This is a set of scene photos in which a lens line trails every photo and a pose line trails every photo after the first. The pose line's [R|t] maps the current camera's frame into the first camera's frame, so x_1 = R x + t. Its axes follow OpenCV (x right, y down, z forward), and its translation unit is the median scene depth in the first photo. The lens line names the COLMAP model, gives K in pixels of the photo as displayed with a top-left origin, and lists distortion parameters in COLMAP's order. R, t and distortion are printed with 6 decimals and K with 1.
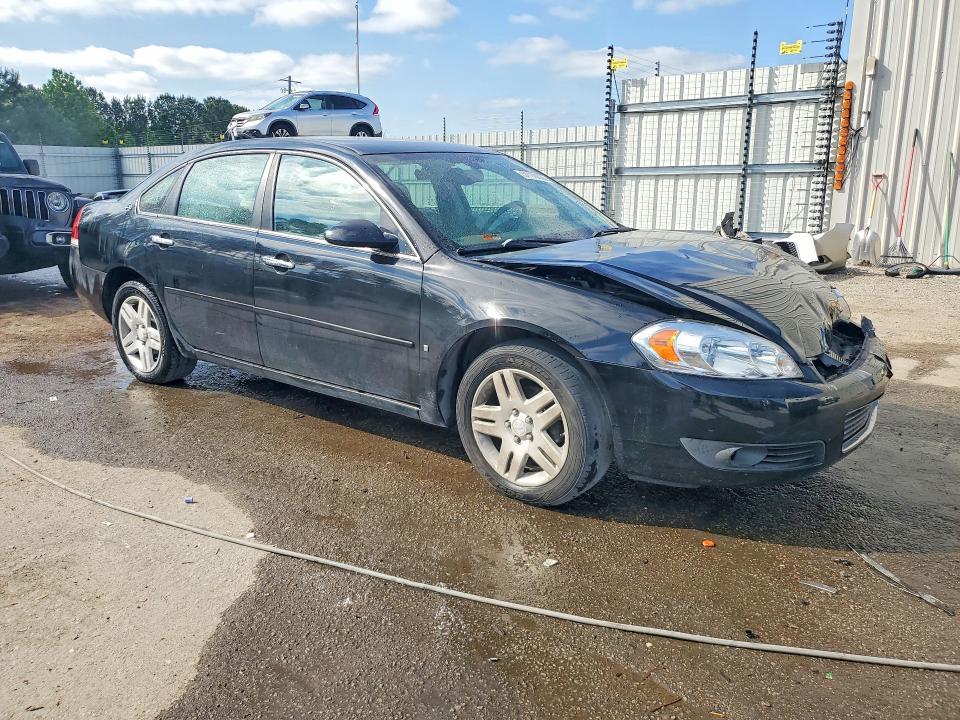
lens RADIAL K [[759.3, 0, 471.4], [0, 759.3, 357.1], [0, 0, 1]] dist [0.014497, 0.009103]
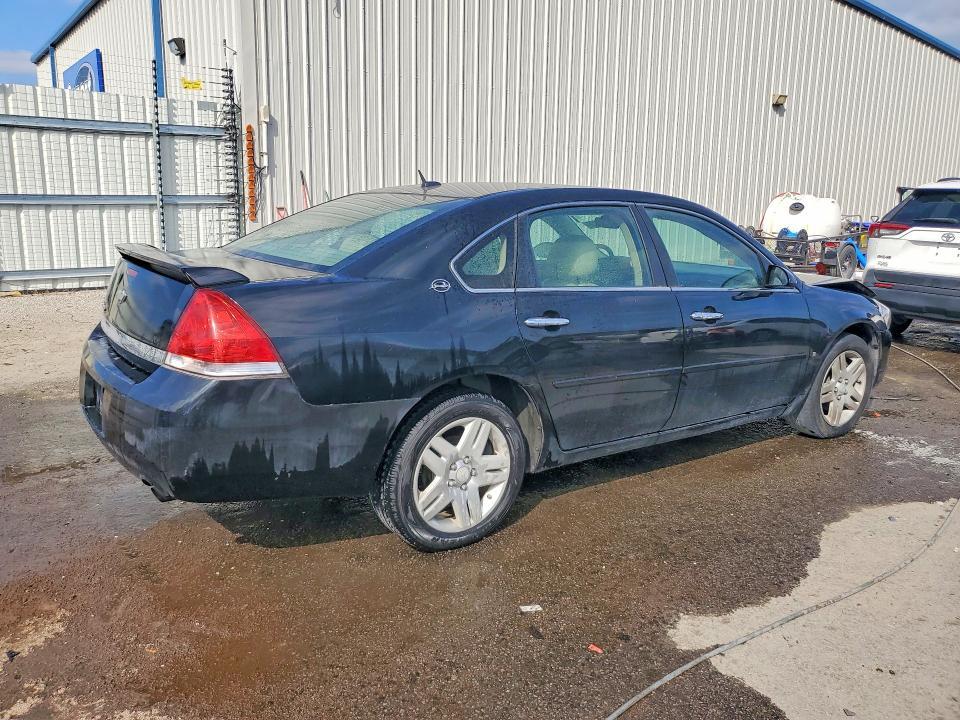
lens RADIAL K [[759.3, 0, 471.4], [0, 759.3, 357.1], [0, 0, 1]] dist [0.014497, 0.009103]
pose [[0.271486, -0.190661, 0.943368, -0.508268], [0.210189, 0.968267, 0.135204, -0.106130], [-0.939210, 0.161580, 0.302945, 0.385825]]
